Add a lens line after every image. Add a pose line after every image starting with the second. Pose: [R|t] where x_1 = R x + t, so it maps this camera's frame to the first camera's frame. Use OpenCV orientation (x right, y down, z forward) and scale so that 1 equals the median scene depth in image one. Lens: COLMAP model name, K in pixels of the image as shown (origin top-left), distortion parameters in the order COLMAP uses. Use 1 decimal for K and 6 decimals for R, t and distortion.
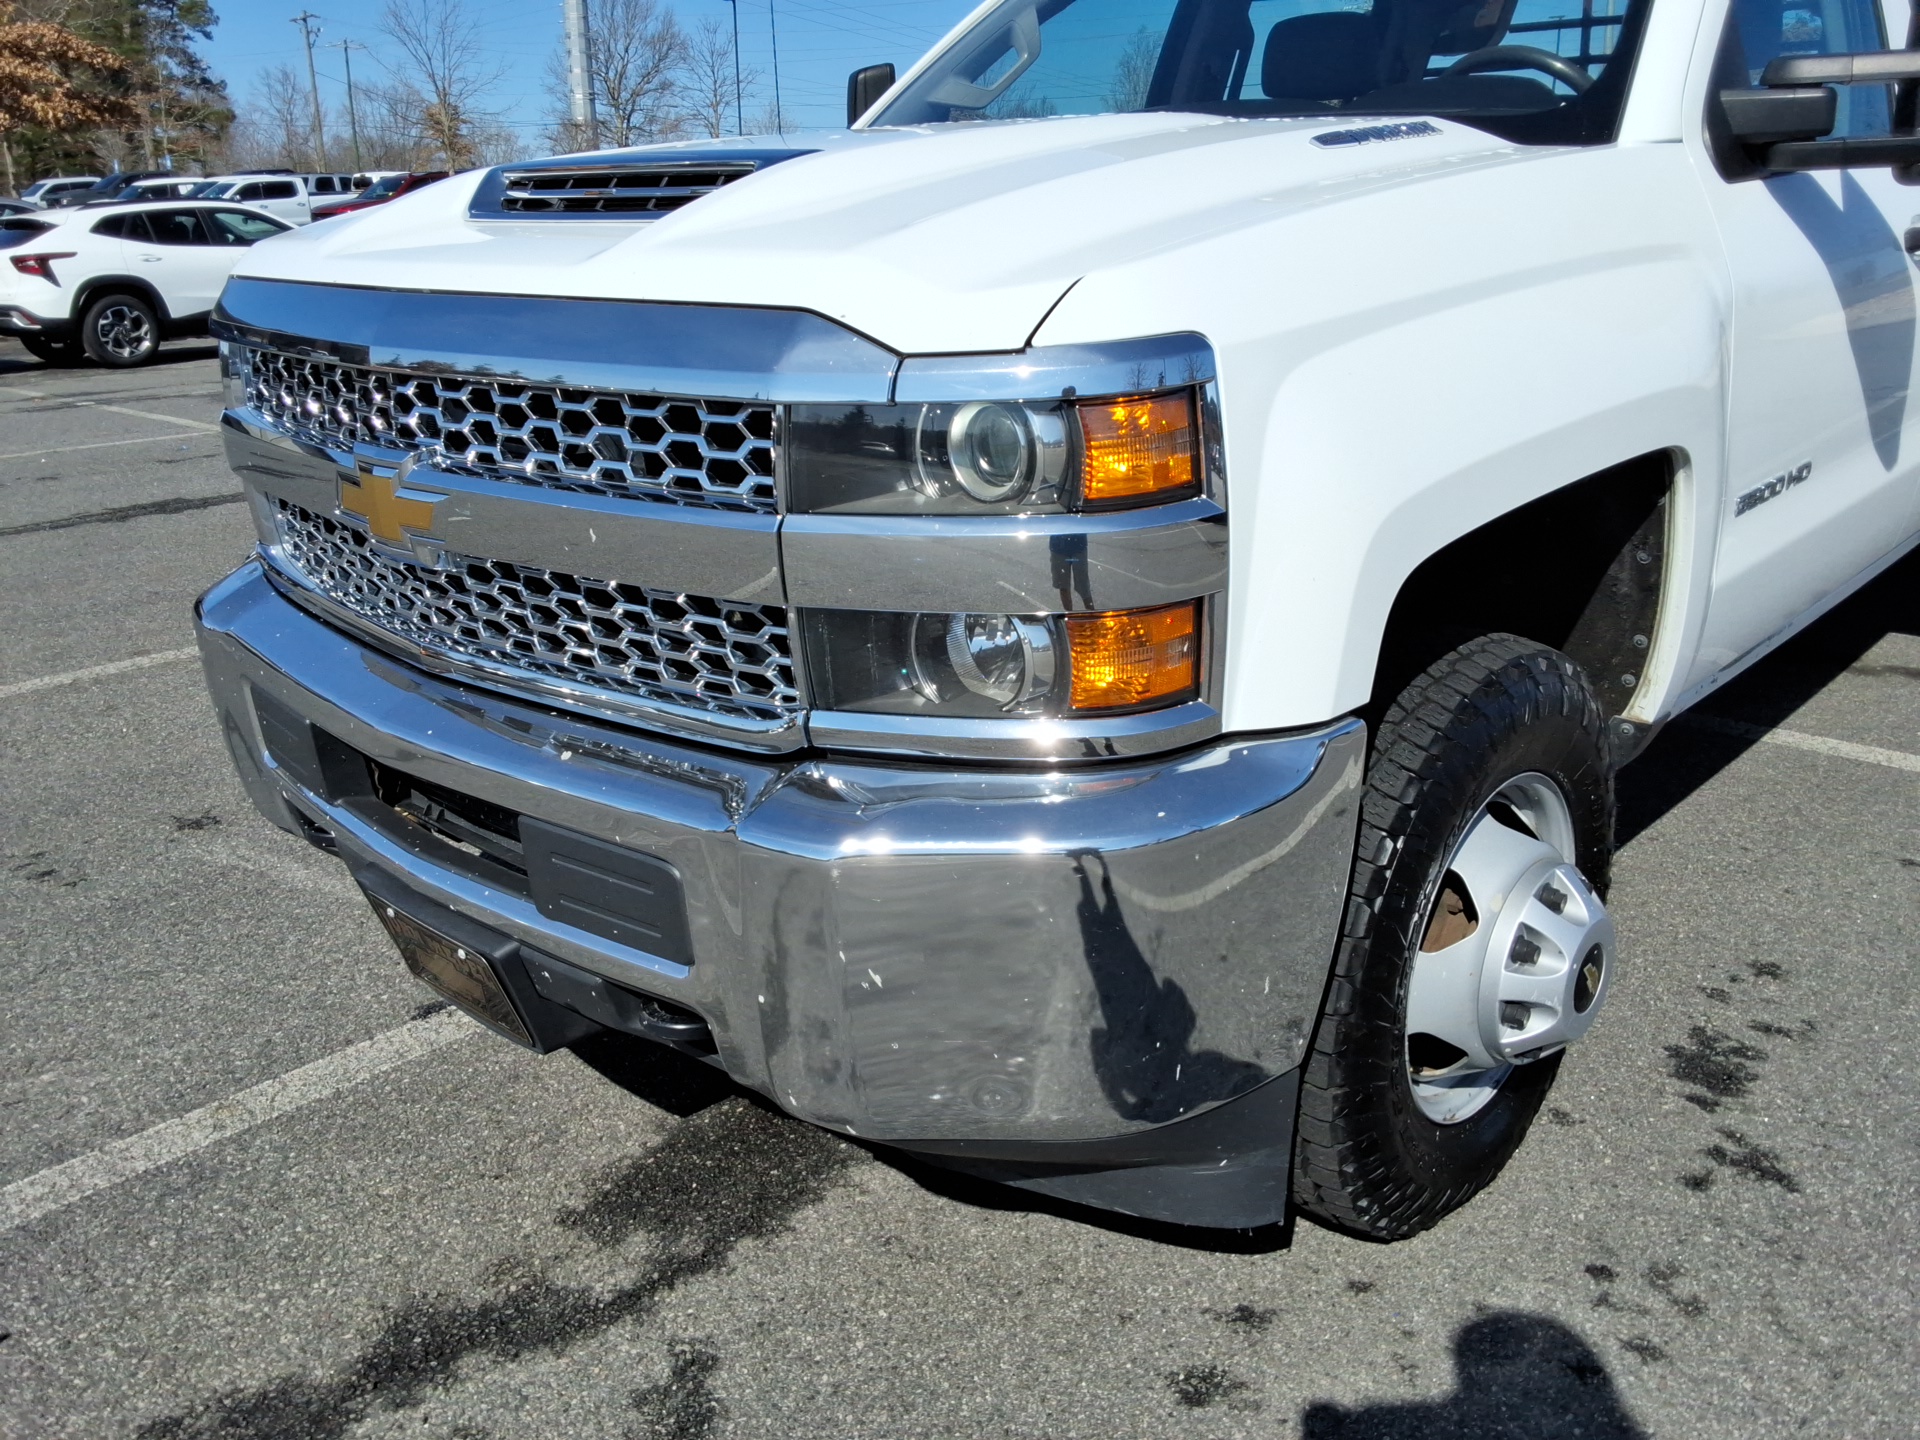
lens RADIAL K [[1540.3, 0, 971.0], [0, 1540.3, 703.7], [0, 0, 1]] dist [0.112547, -0.174449]
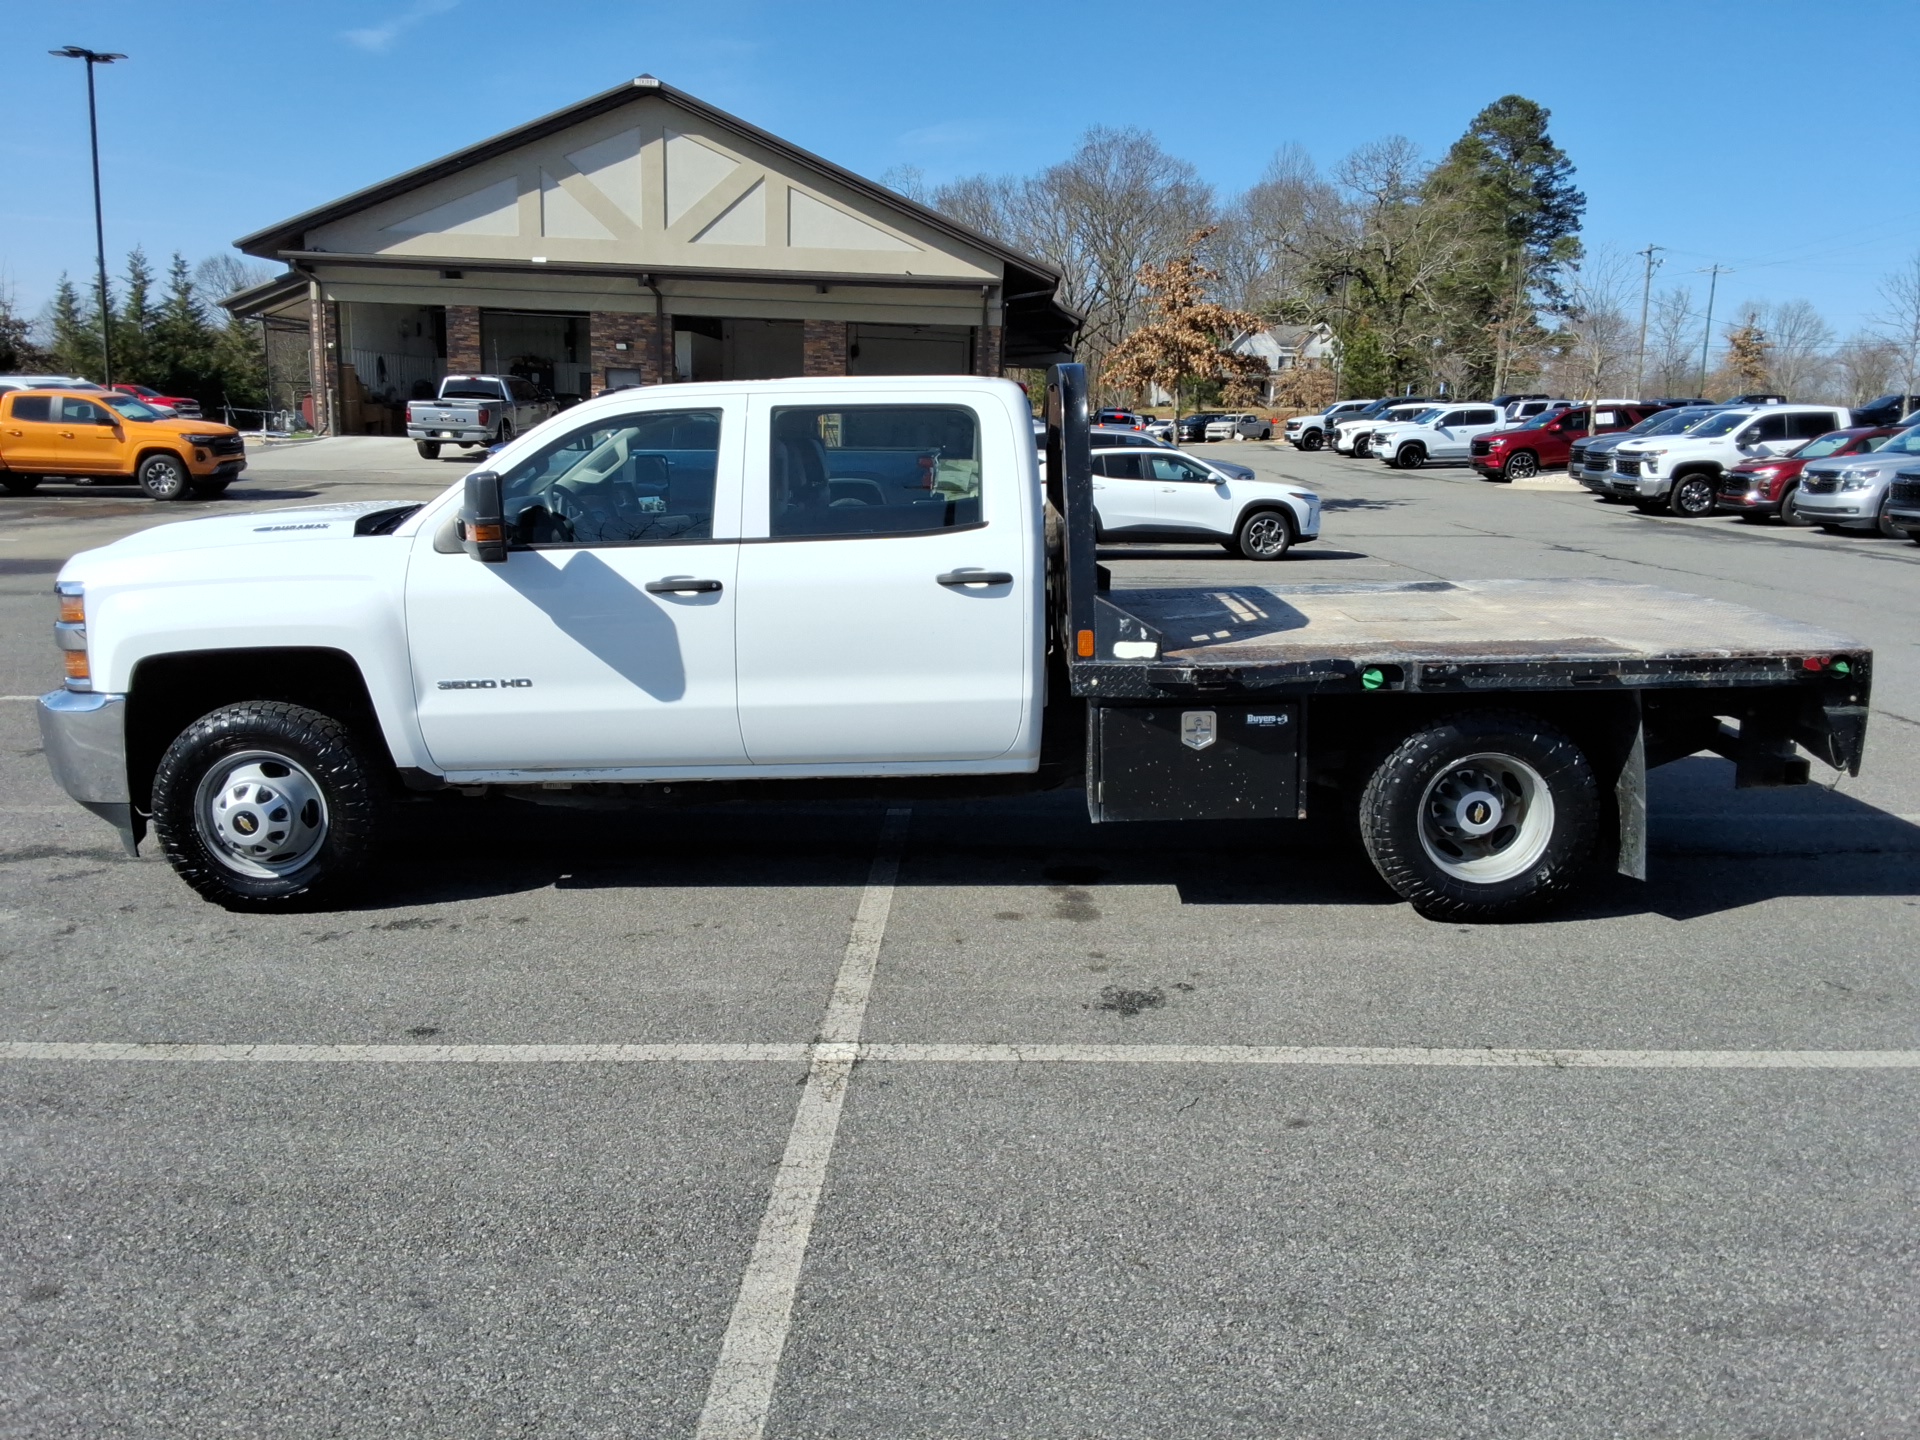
lens RADIAL K [[1540.3, 0, 958.4], [0, 1540.3, 705.2], [0, 0, 1]] dist [0.112547, -0.174449]
pose [[0.678939, 0.157012, -0.717210, 0.437261], [-0.244520, 0.969453, -0.019240, -0.039035], [0.692280, 0.188435, 0.696592, -0.015677]]
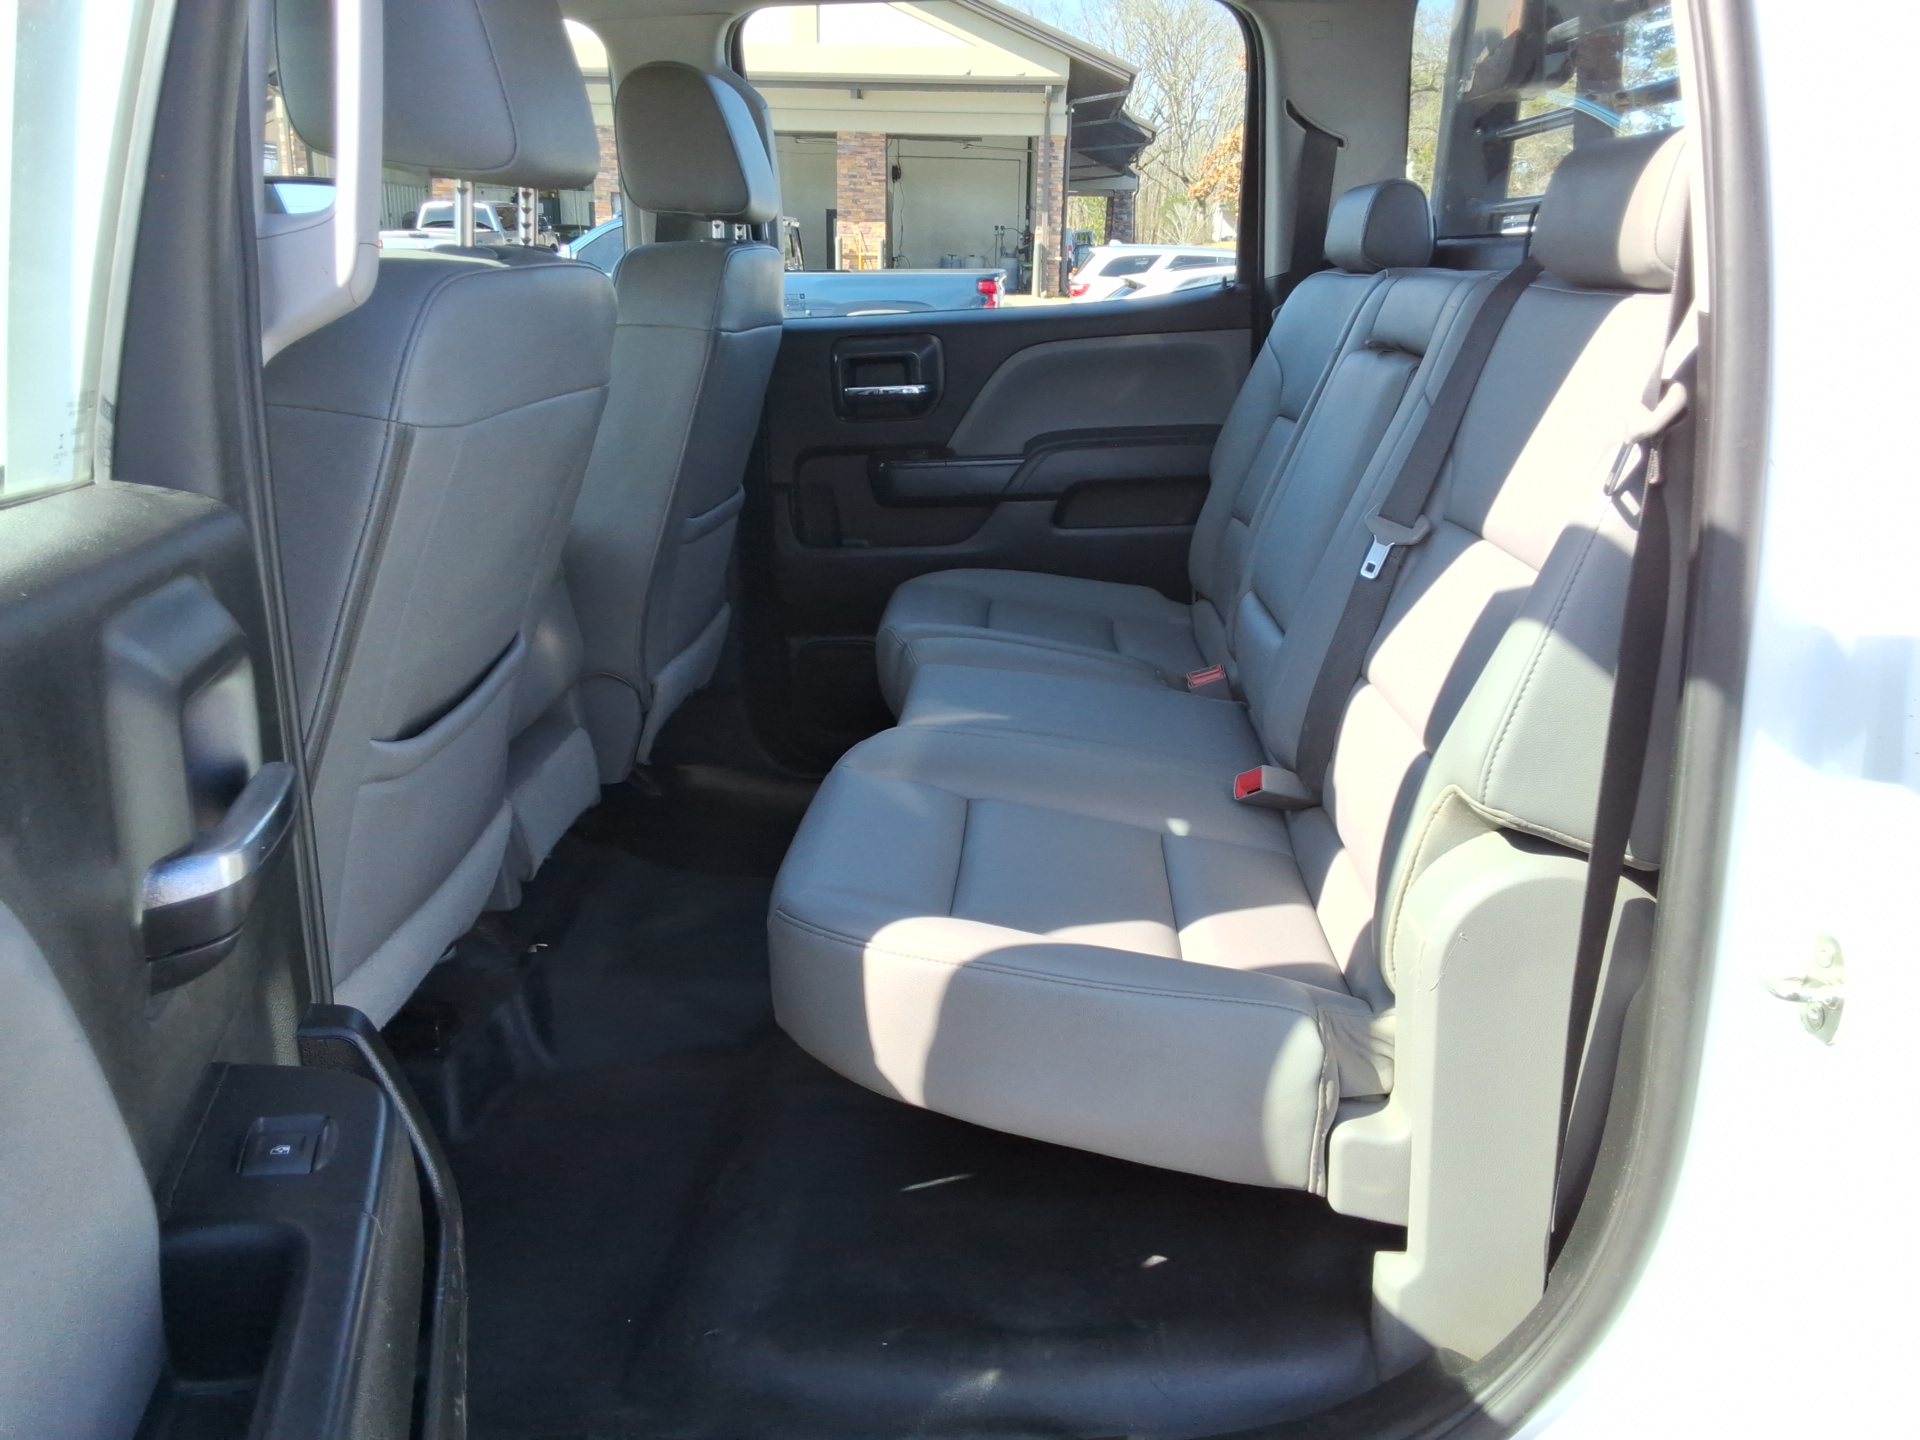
lens RADIAL K [[1540.3, 0, 961.7], [0, 1540.3, 708.0], [0, 0, 1]] dist [0.112547, -0.174449]
pose [[0.661826, 0.221152, -0.716295, 0.184326], [-0.238617, 0.967946, 0.078376, -0.071271], [0.710668, 0.119049, 0.693382, 0.181766]]
